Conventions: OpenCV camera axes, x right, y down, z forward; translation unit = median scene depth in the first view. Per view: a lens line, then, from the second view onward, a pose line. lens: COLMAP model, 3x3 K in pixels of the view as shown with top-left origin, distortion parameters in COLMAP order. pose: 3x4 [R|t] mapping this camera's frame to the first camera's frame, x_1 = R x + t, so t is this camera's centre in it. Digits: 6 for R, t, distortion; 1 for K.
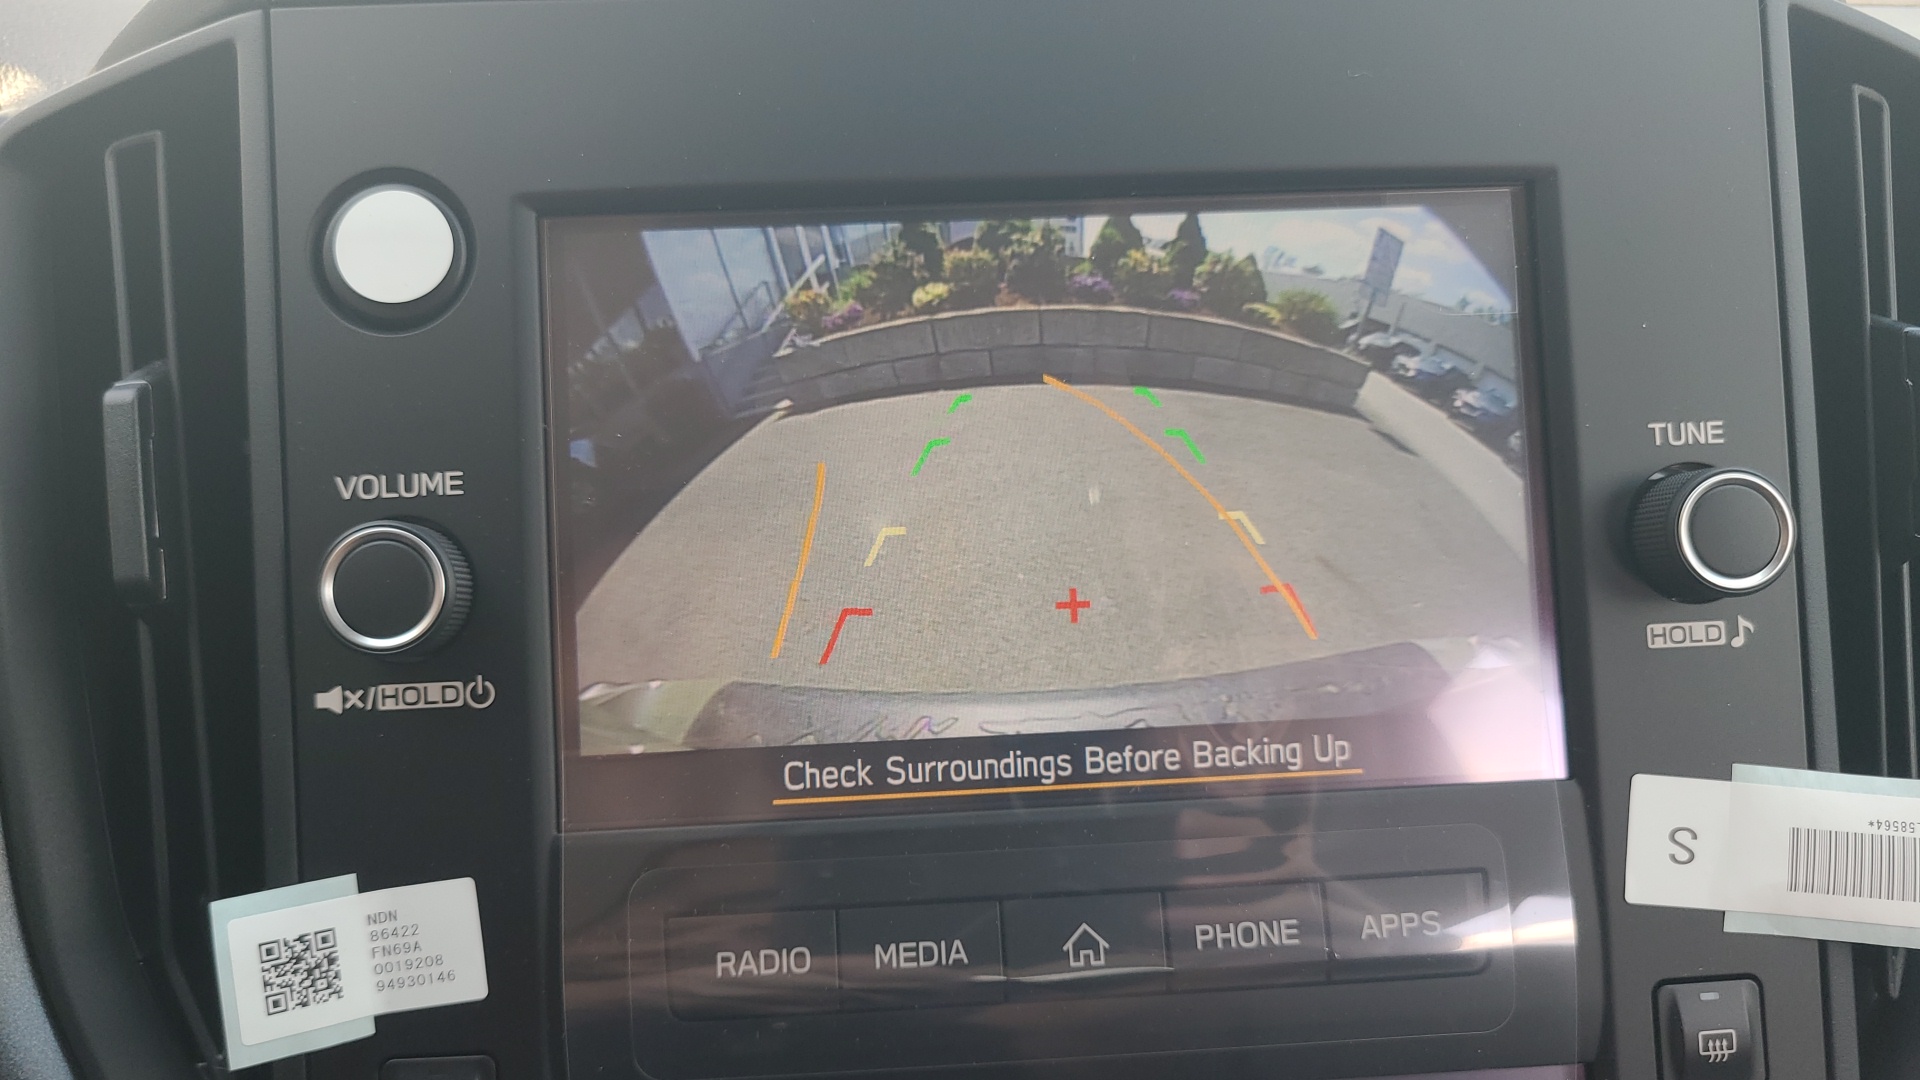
lens RADIAL K [[1445.3, 0, 948.7], [0, 1445.3, 542.1], [0, 0, 1]] dist [0.024492, -0.029617]
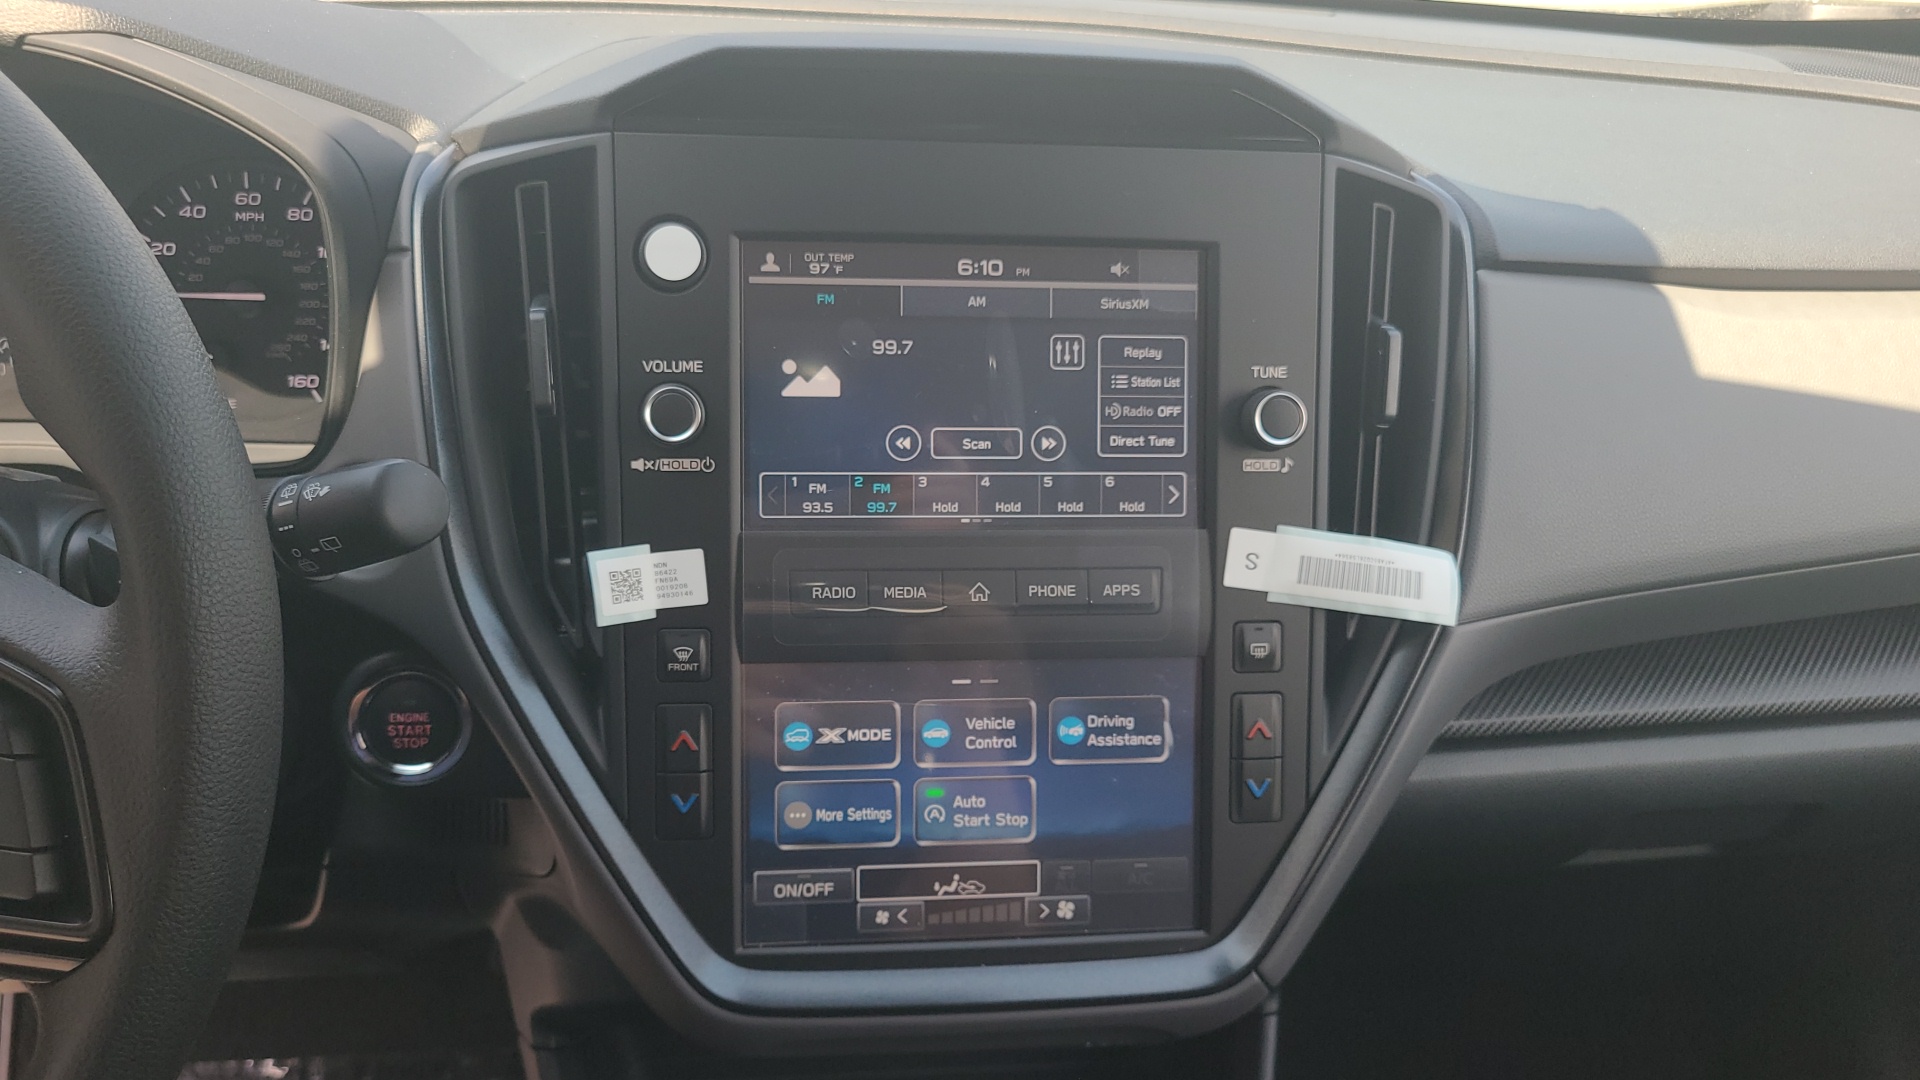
lens RADIAL K [[1445.3, 0, 958.9], [0, 1445.3, 553.4], [0, 0, 1]] dist [0.024492, -0.029617]
pose [[0.996095, 0.043209, 0.076989, -0.108599], [-0.052163, 0.991598, 0.118378, -0.039705], [-0.071227, -0.121932, 0.989979, -1.170595]]
